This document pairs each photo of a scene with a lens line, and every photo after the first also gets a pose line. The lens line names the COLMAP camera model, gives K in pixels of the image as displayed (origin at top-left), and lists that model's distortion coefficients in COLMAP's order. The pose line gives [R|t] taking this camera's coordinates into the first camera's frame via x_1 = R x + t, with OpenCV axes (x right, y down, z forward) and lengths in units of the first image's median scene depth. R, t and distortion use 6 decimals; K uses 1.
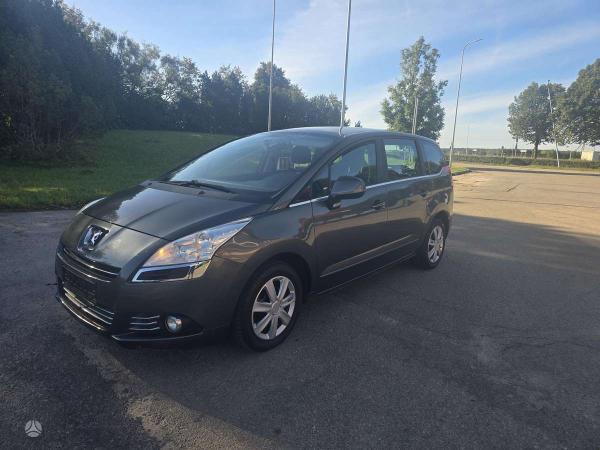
lens RADIAL K [[424.9, 0, 299.1], [0, 424.9, 227.3], [0, 0, 1]] dist [0.027188, -0.033094]
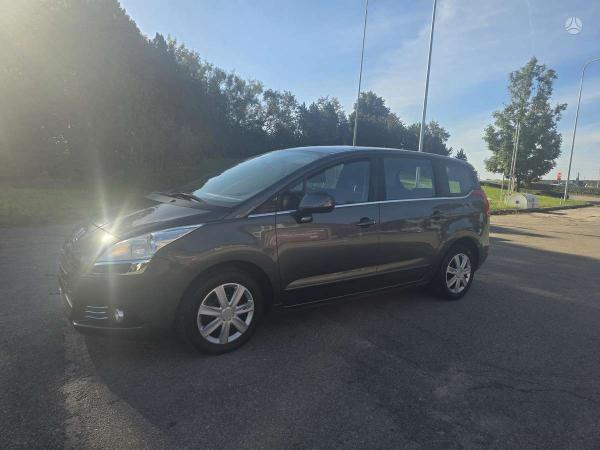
lens RADIAL K [[426.5, 0, 272.4], [0, 426.5, 227.4], [0, 0, 1]] dist [0.033457, -0.053726]
pose [[0.964760, 0.043754, -0.259468, 0.304478], [-0.060158, 0.996638, -0.055619, 0.031249], [0.256162, 0.069268, 0.964149, 0.015586]]
